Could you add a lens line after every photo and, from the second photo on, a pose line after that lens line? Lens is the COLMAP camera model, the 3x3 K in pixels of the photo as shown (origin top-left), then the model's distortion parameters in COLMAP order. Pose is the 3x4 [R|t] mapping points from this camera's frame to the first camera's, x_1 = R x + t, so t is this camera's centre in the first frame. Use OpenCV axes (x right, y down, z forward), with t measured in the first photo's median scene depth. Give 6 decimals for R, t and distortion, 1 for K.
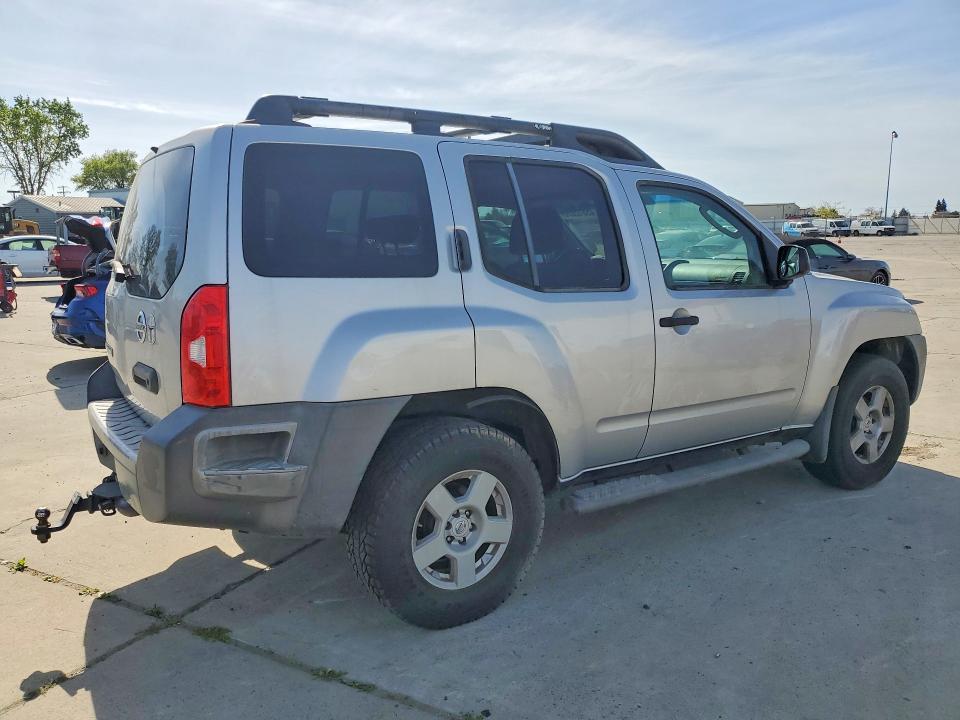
lens RADIAL K [[786.2, 0, 478.3], [0, 786.2, 362.4], [0, 0, 1]] dist [0.009813, 0.005083]
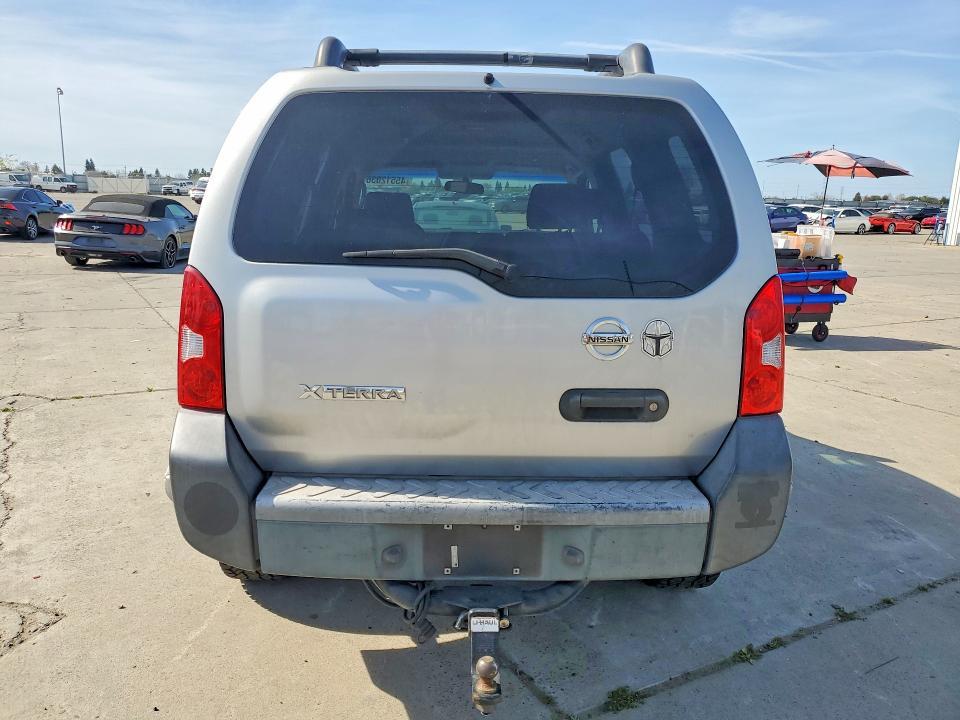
lens RADIAL K [[752.4, 0, 474.2], [0, 752.4, 365.3], [0, 0, 1]] dist [0.009114, 0.008524]
pose [[0.507821, -0.153739, 0.847633, -0.878727], [0.096504, 0.987906, 0.121364, -0.093954], [-0.856040, 0.020169, 0.516516, 0.615739]]
